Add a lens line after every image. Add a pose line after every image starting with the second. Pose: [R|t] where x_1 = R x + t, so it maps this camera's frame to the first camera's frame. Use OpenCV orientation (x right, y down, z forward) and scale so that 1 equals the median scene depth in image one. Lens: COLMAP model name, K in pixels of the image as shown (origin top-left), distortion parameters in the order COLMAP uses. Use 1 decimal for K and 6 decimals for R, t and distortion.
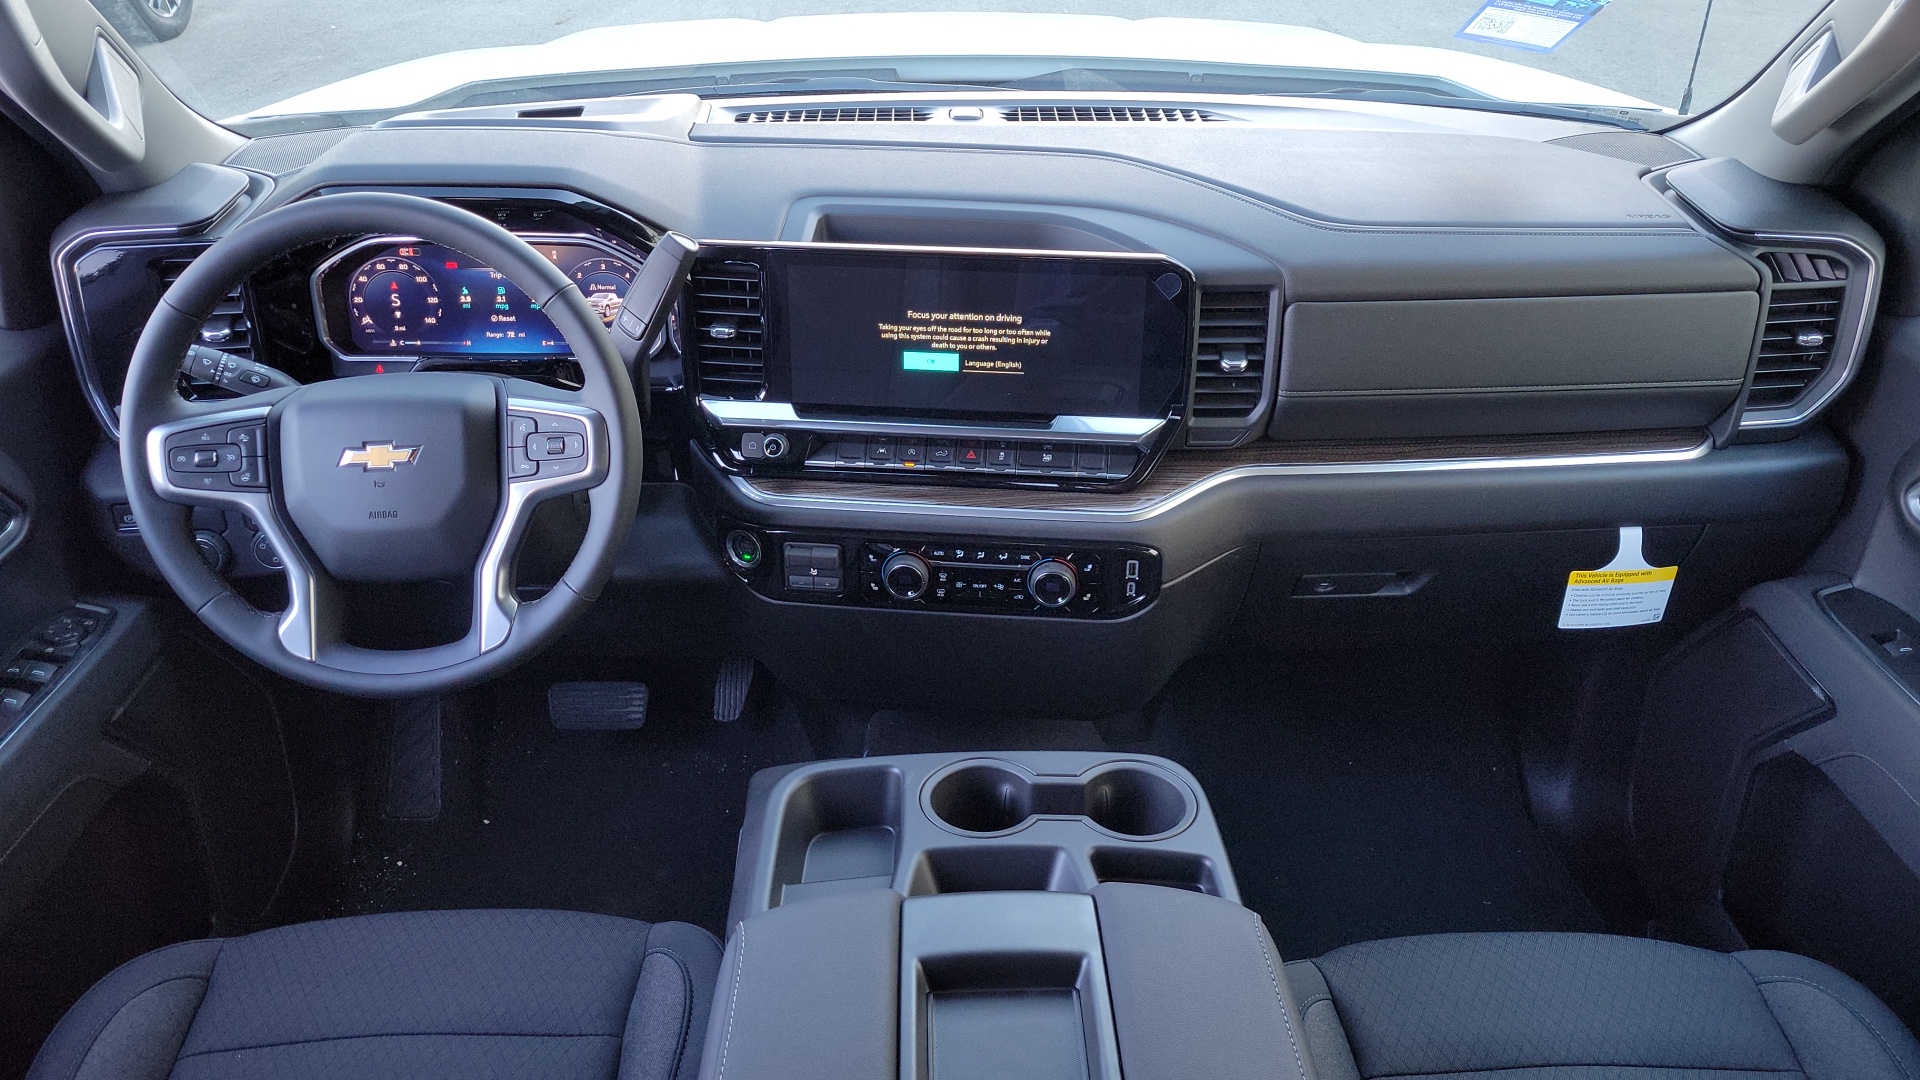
lens RADIAL K [[1438.3, 0, 960.1], [0, 1438.3, 546.2], [0, 0, 1]] dist [0.047649, -0.029516]
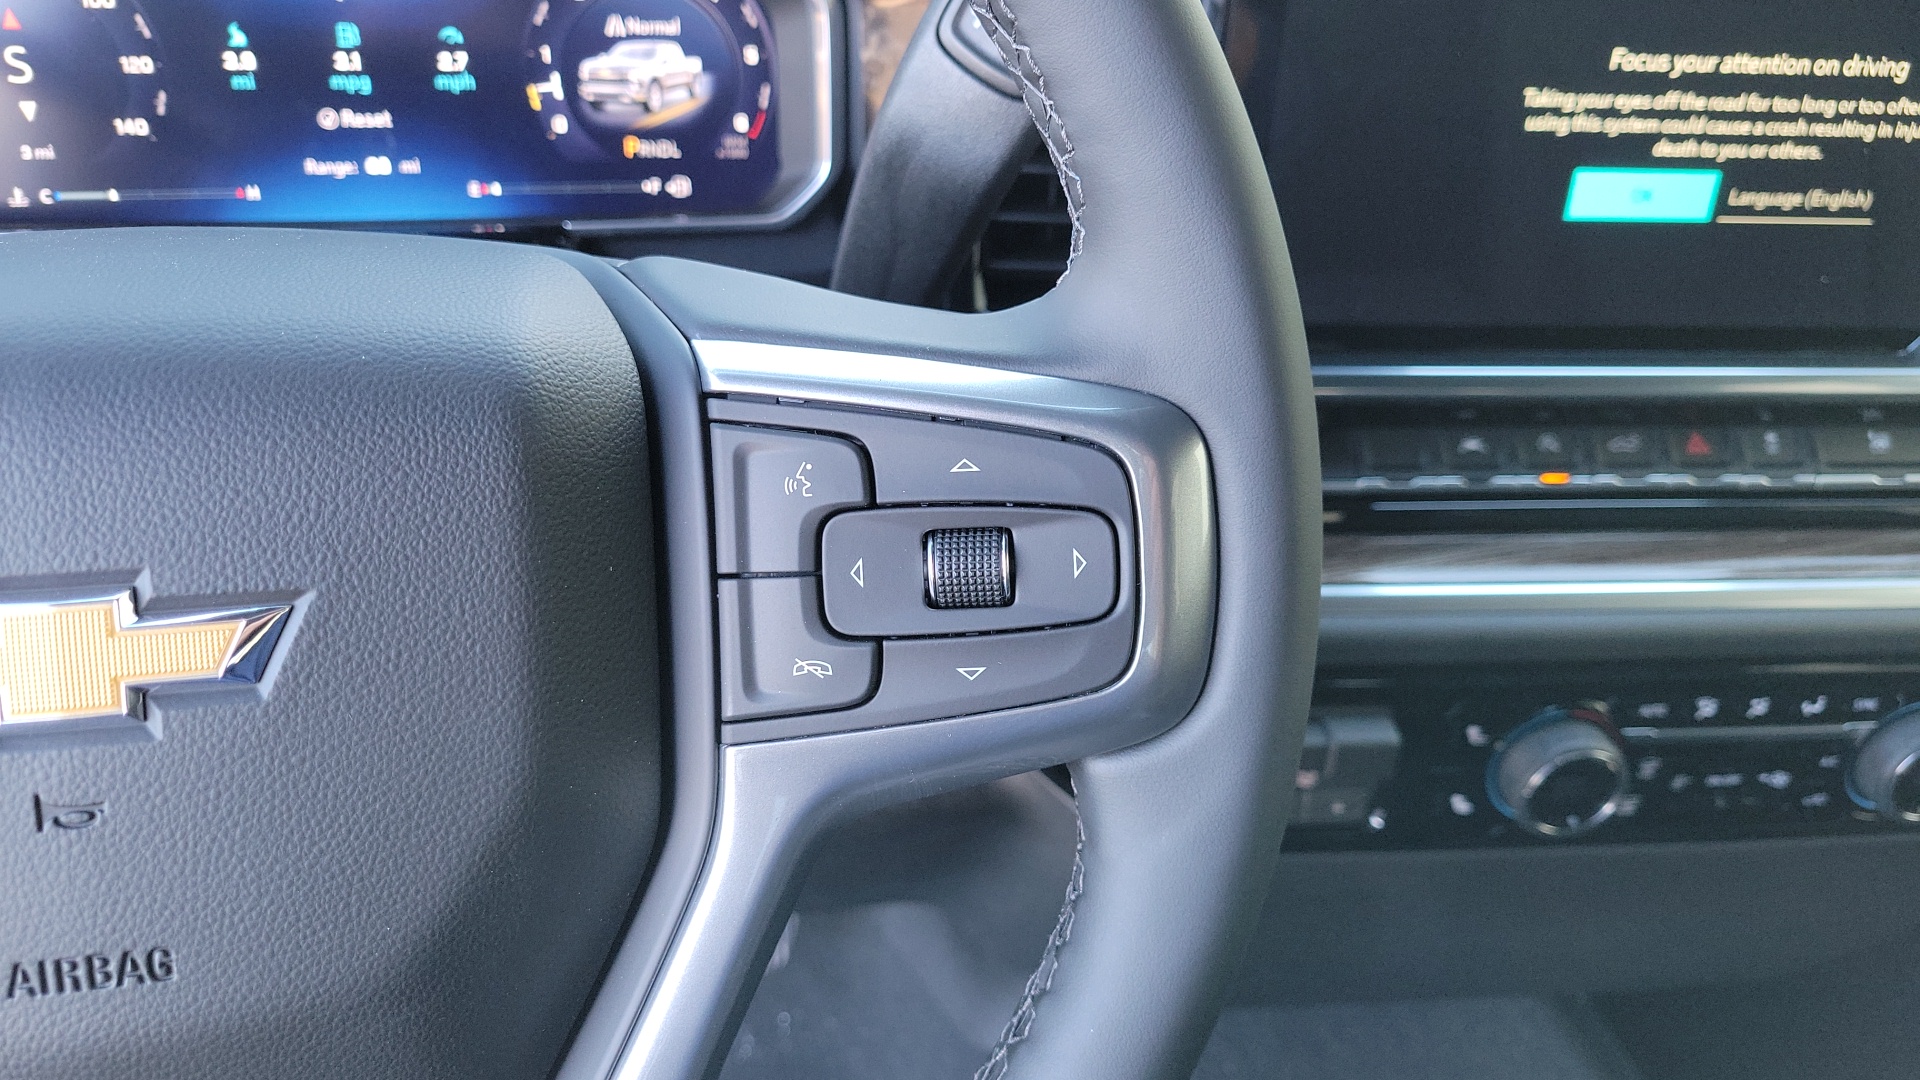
lens RADIAL K [[1495.7, 0, 952.7], [0, 1495.7, 543.8], [0, 0, 1]] dist [0.006024, -0.002455]
pose [[0.978472, -0.063250, 0.196446, -0.271020], [0.057346, 0.997719, 0.035605, -0.063716], [-0.198250, -0.023573, 0.979868, 0.658825]]
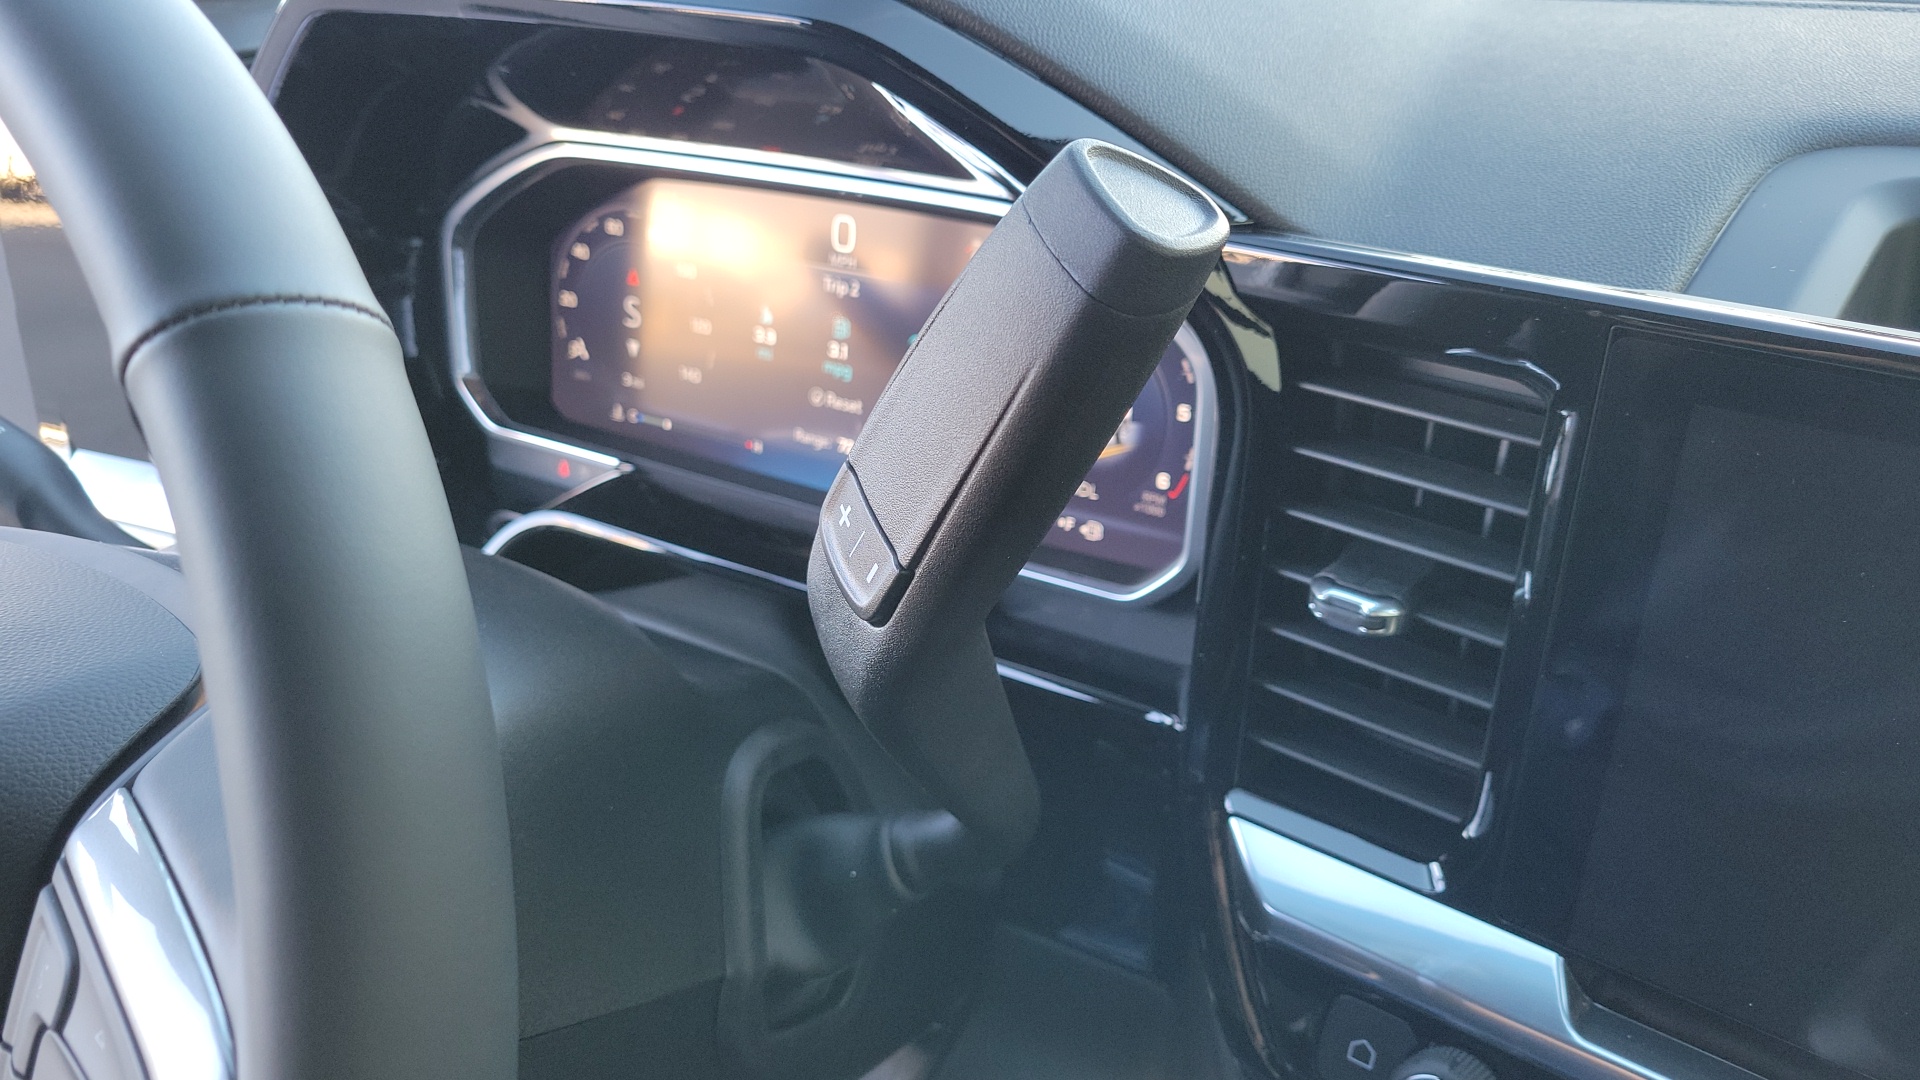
lens RADIAL K [[1495.7, 0, 952.7], [0, 1495.7, 543.8], [0, 0, 1]] dist [0.006024, -0.002455]
pose [[0.830066, 0.228823, -0.508557, -0.090654], [-0.252977, 0.967216, 0.022286, -0.148517], [0.496984, 0.110154, 0.860740, 0.736097]]
